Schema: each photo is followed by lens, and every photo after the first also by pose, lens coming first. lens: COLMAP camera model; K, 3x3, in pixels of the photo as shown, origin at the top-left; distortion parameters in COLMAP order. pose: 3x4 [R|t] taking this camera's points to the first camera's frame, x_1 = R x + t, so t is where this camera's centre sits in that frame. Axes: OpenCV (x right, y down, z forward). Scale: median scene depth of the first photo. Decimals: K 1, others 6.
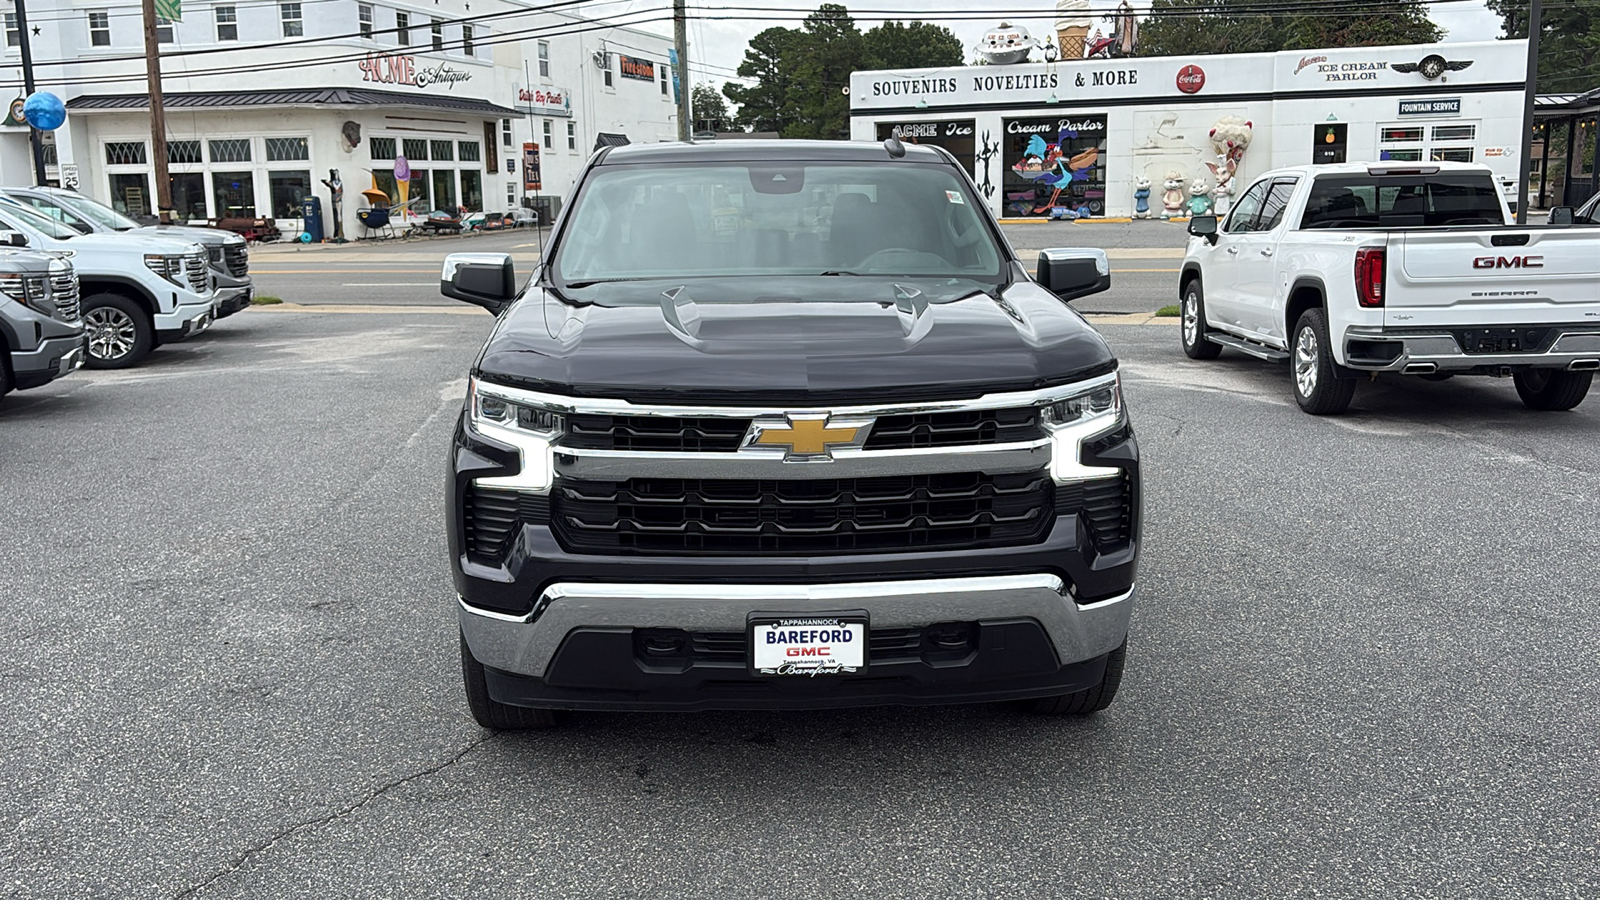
lens RADIAL K [[1485.1, 0, 802.3], [0, 1485.1, 457.7], [0, 0, 1]] dist [0.032565, 0.000000]
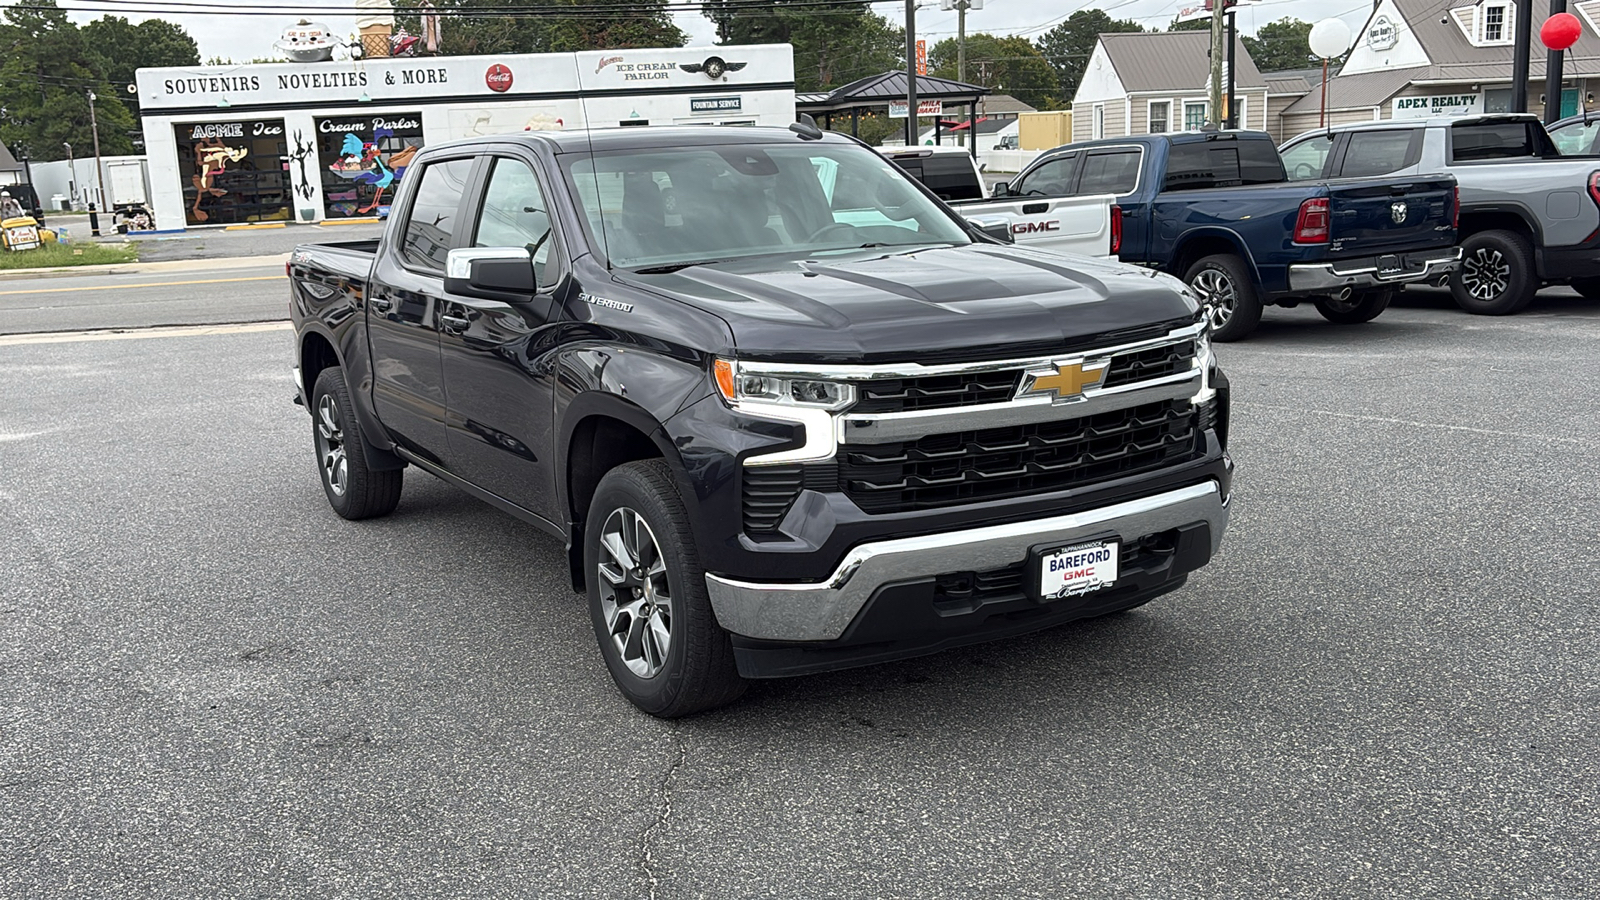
lens RADIAL K [[1485.1, 0, 752.3], [0, 1485.1, 452.0], [0, 0, 1]] dist [0.032565, 0.000000]
pose [[0.893983, -0.111661, 0.433967, -0.447617], [0.113230, 0.993318, 0.022325, -0.008116], [-0.433560, 0.029180, 0.900652, 0.063617]]
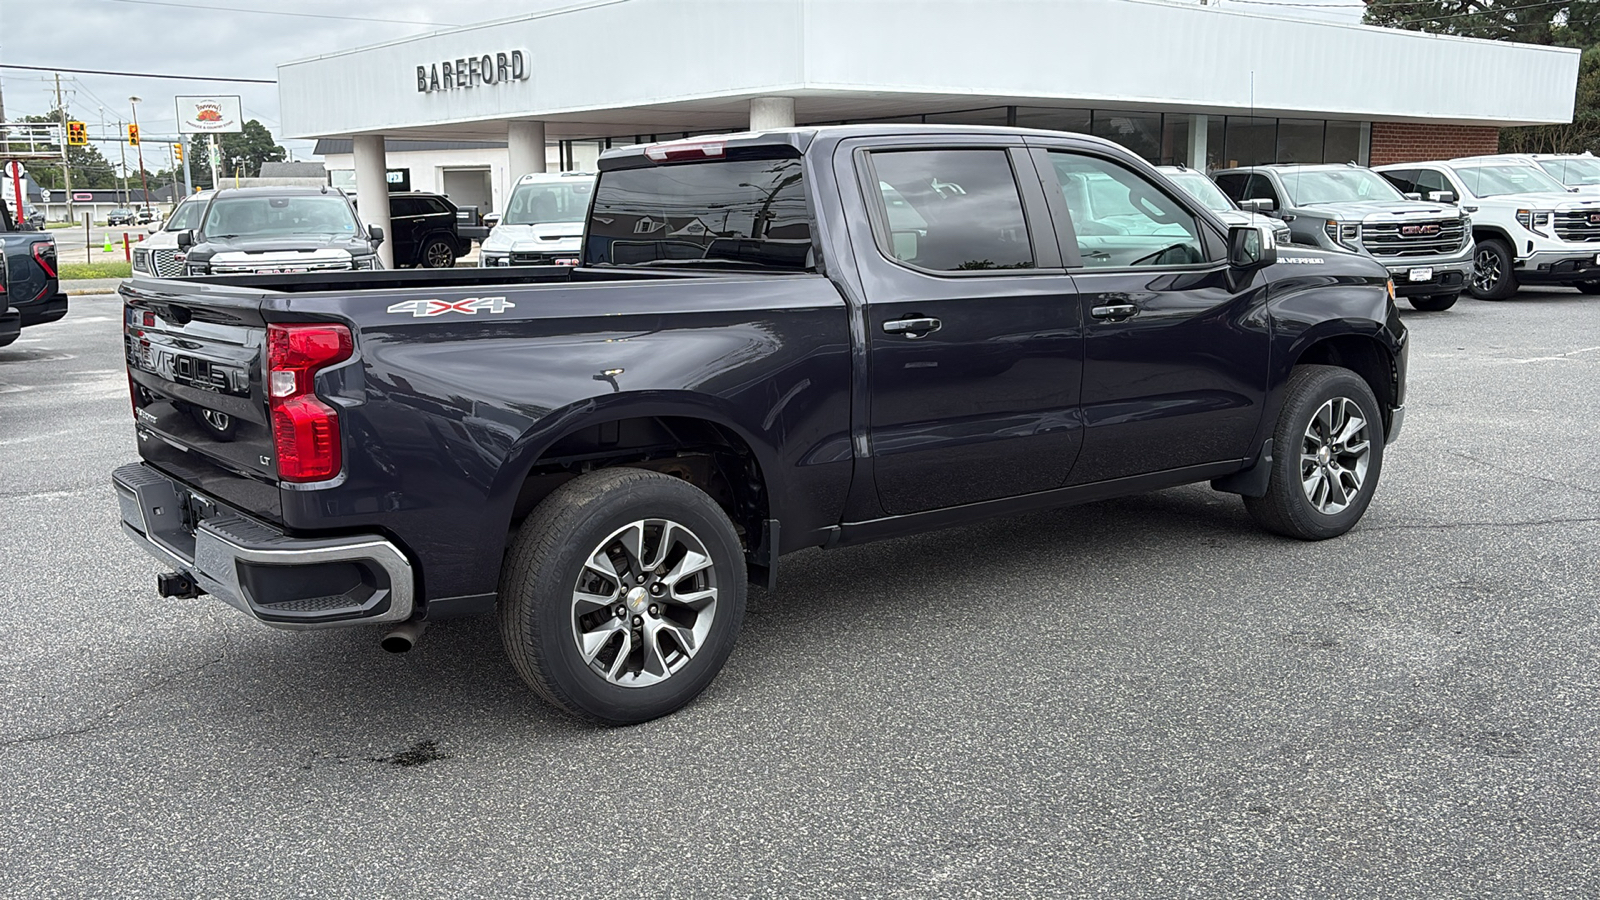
lens RADIAL K [[1485.1, 0, 769.9], [0, 1485.1, 457.4], [0, 0, 1]] dist [0.032565, 0.000000]
pose [[-0.547161, -0.118308, 0.828624, -0.887192], [0.173791, 0.952330, 0.250729, -0.286961], [-0.818786, 0.281197, -0.500517, 1.733704]]
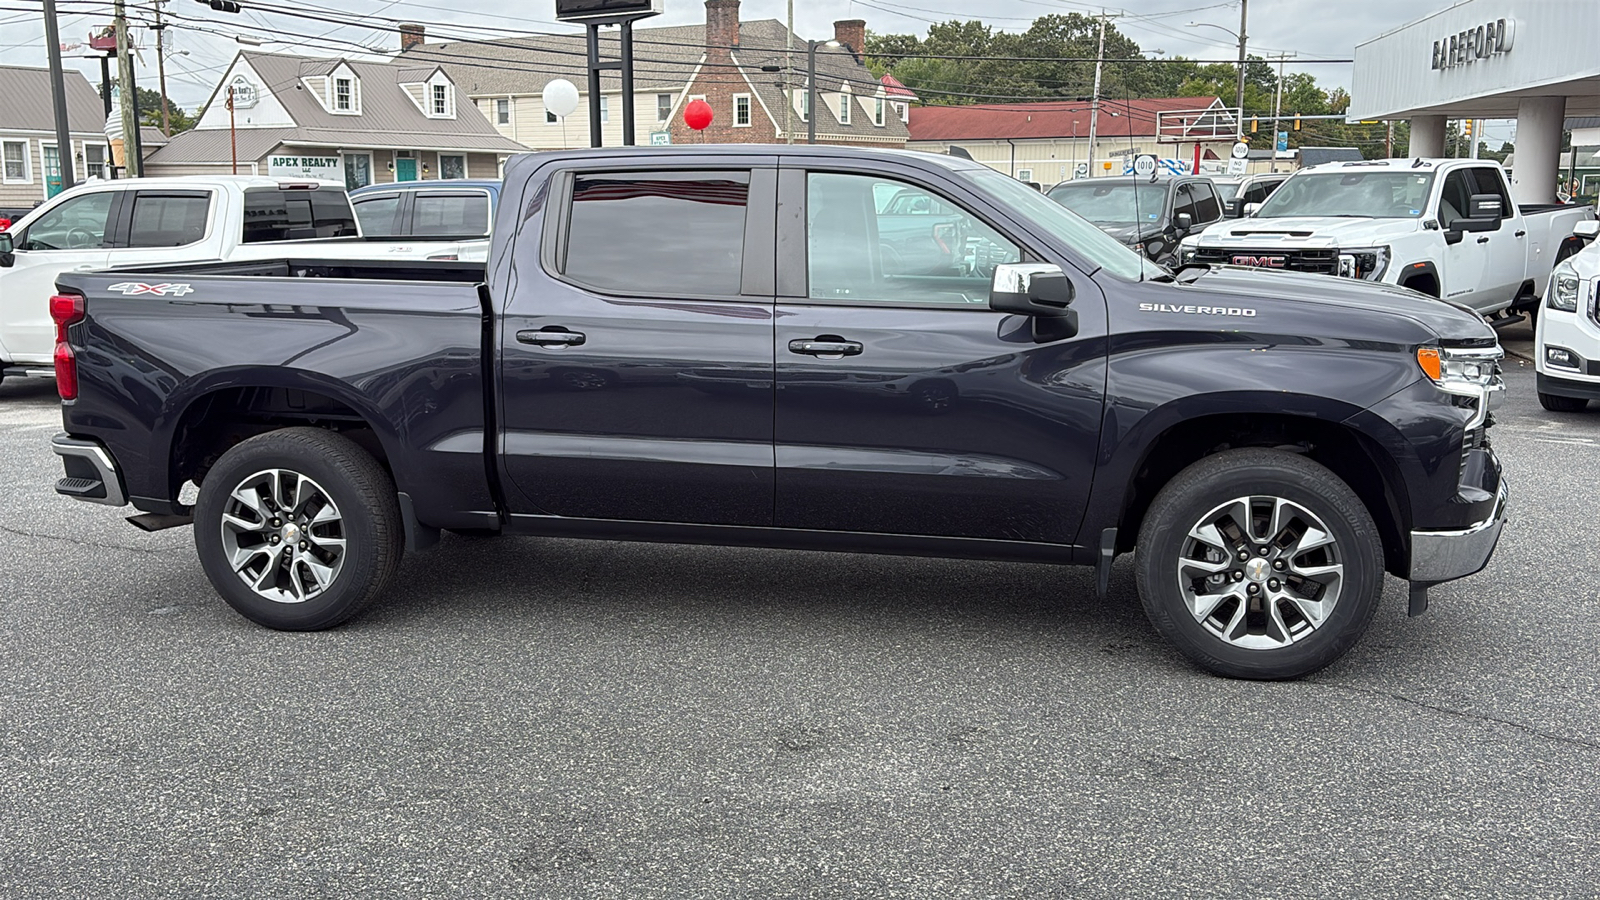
lens RADIAL K [[1485.1, 0, 798.7], [0, 1485.1, 453.4], [0, 0, 1]] dist [0.032565, 0.000000]
pose [[0.262030, -0.155099, 0.952515, -1.053202], [0.170359, 0.978935, 0.112537, -0.133930], [-0.949904, 0.132781, 0.282932, 0.800223]]
